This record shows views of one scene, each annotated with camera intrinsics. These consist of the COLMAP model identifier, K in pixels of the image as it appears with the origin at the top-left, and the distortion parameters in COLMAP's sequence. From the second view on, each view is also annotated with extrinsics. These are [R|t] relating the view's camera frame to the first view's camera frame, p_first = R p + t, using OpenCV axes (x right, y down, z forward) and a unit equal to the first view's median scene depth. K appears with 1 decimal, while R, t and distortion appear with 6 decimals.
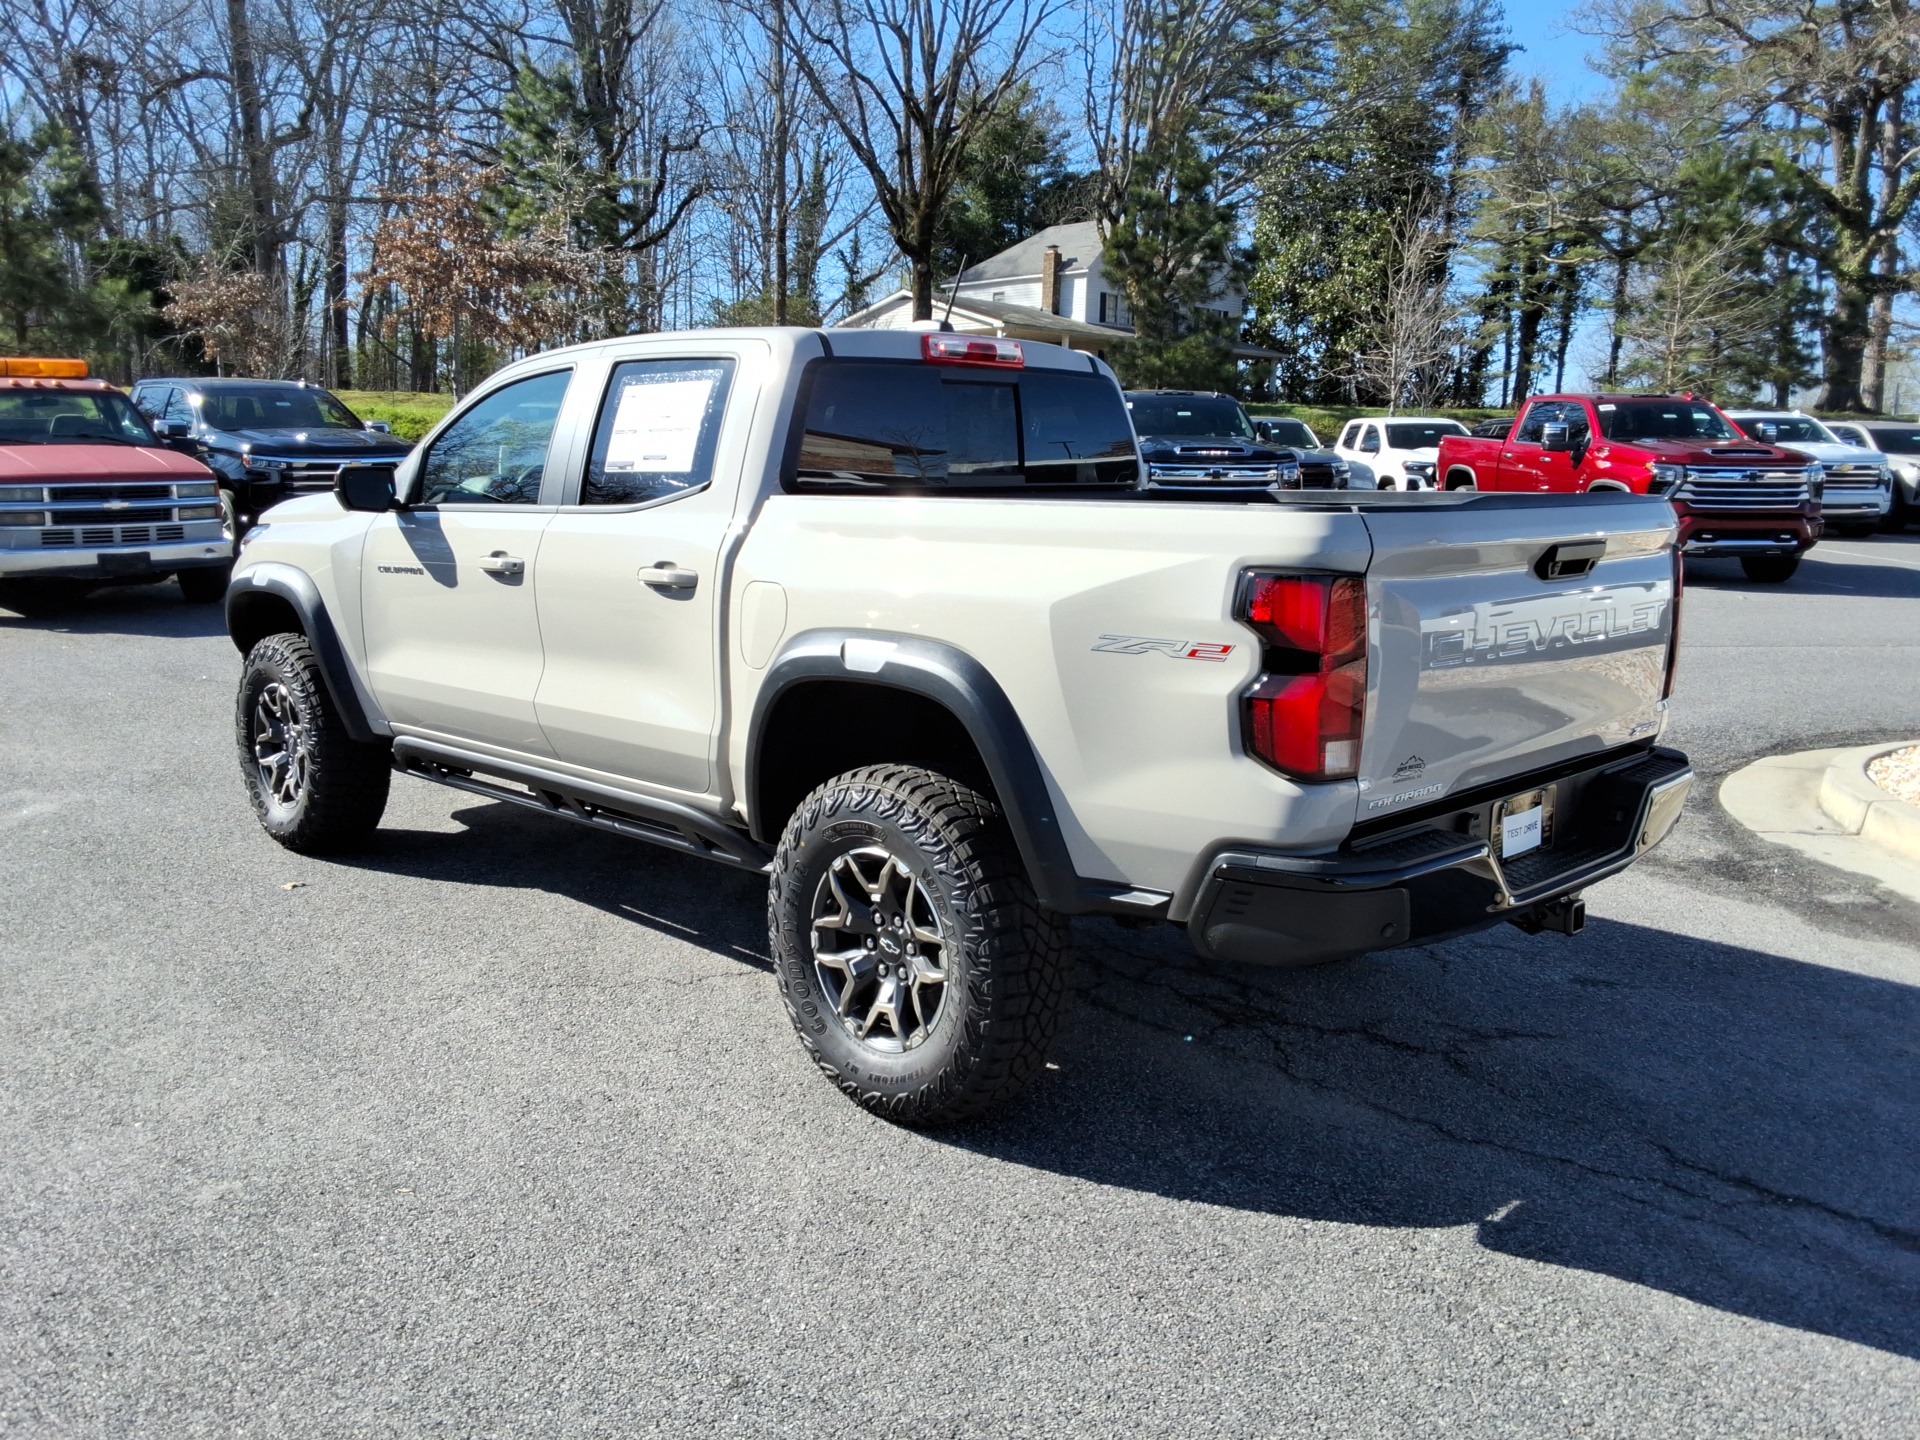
lens RADIAL K [[1560.6, 0, 960.0], [0, 1560.6, 720.0], [0, 0, 1]] dist [0.012154, -0.001606]
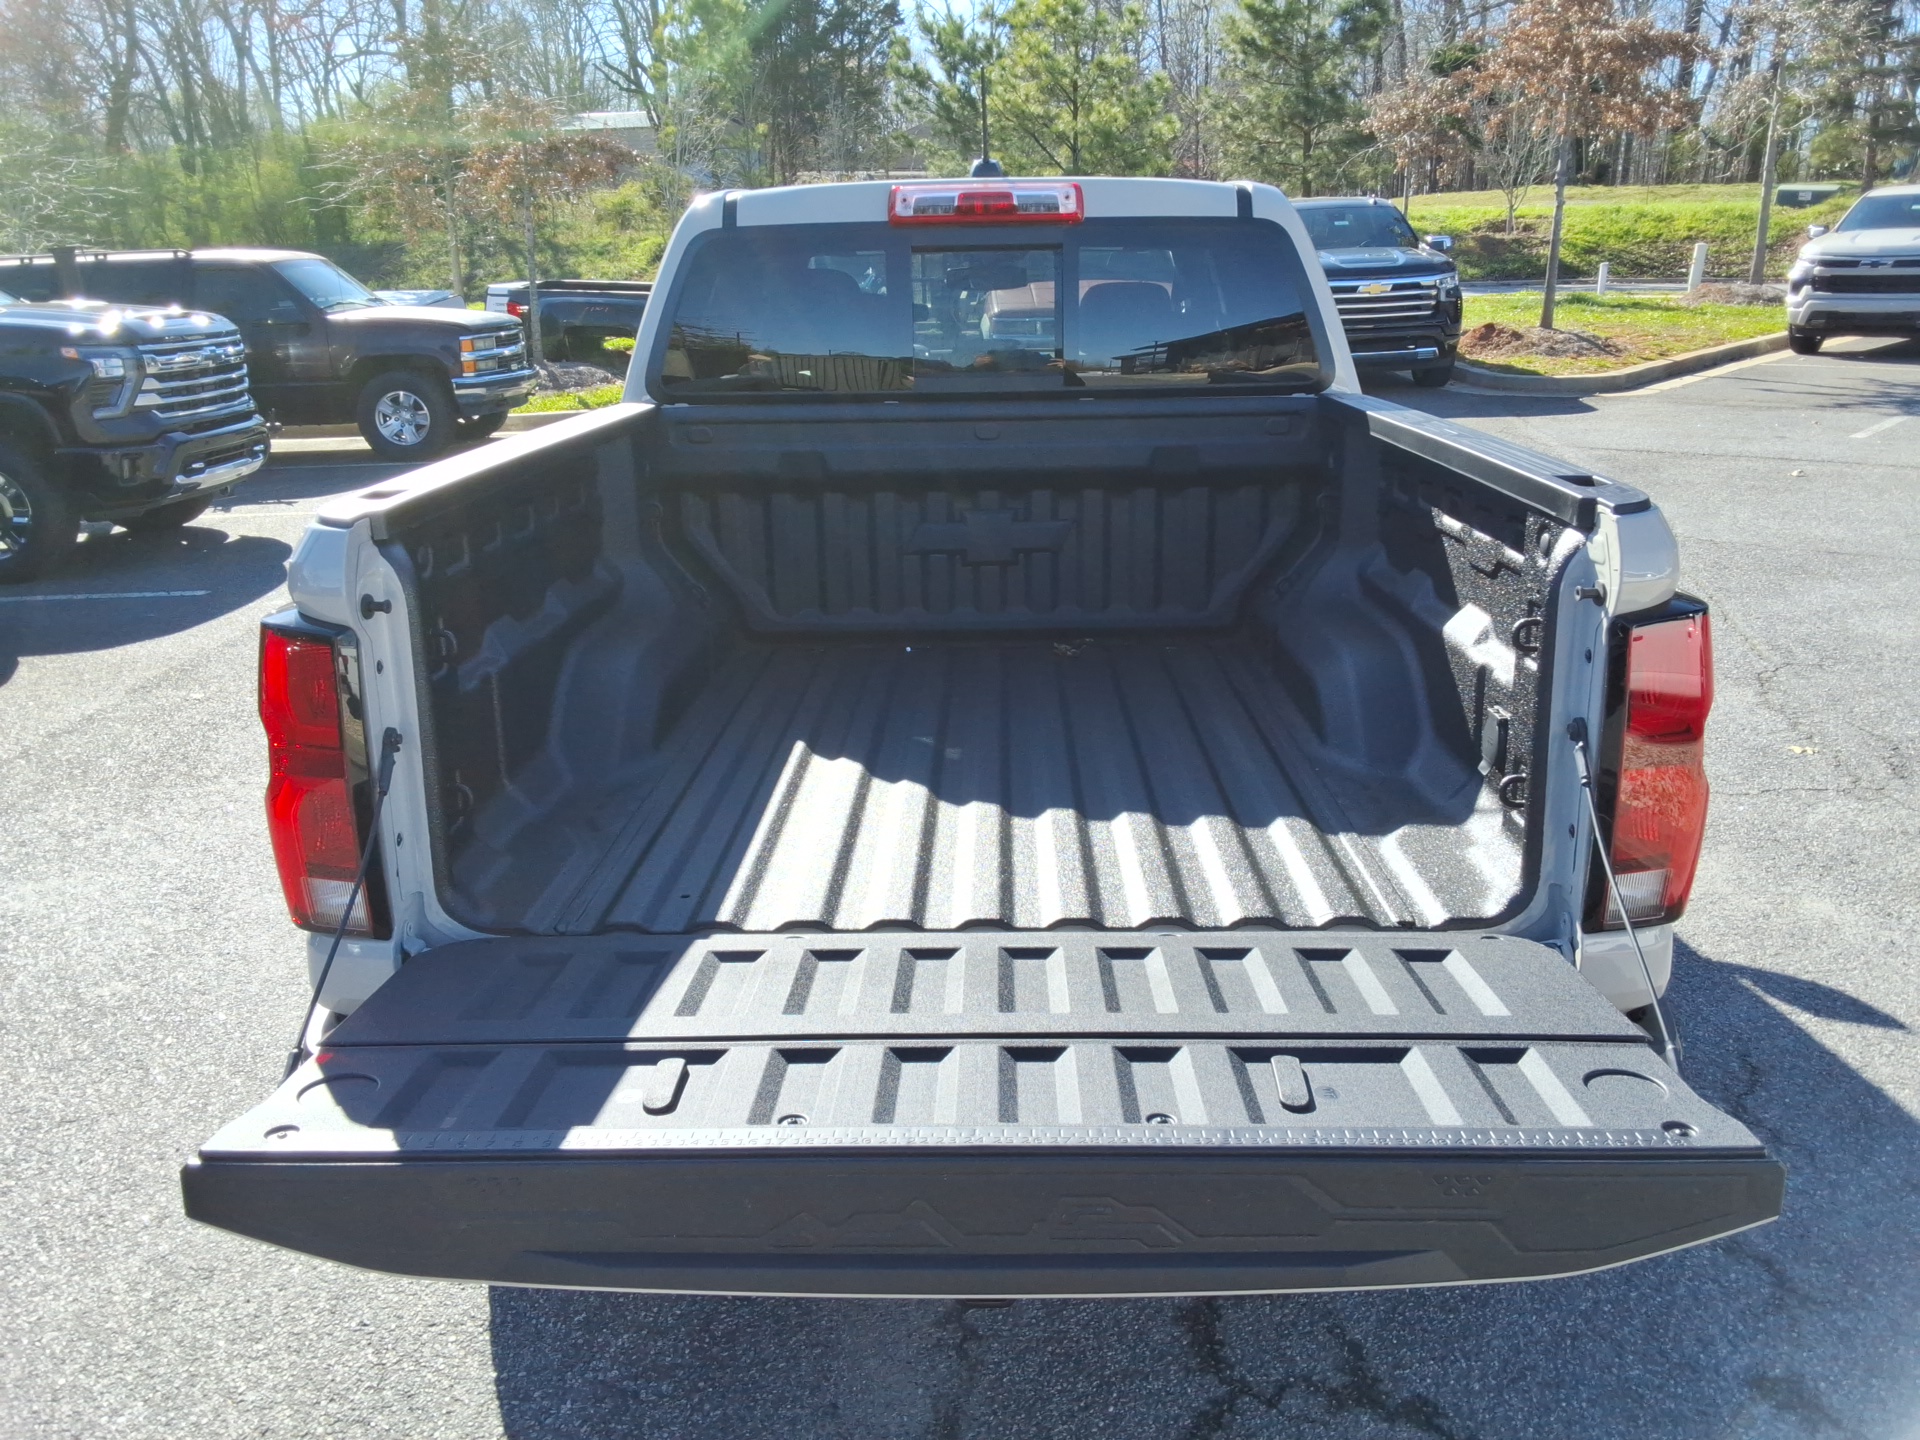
lens RADIAL K [[1550.0, 0, 979.9], [0, 1550.0, 707.0], [0, 0, 1]] dist [0.120759, -0.192140]
pose [[0.696870, 0.181926, -0.693740, 0.565434], [-0.100820, 0.982537, 0.156385, -0.122273], [0.710076, -0.039037, 0.703042, 0.466489]]
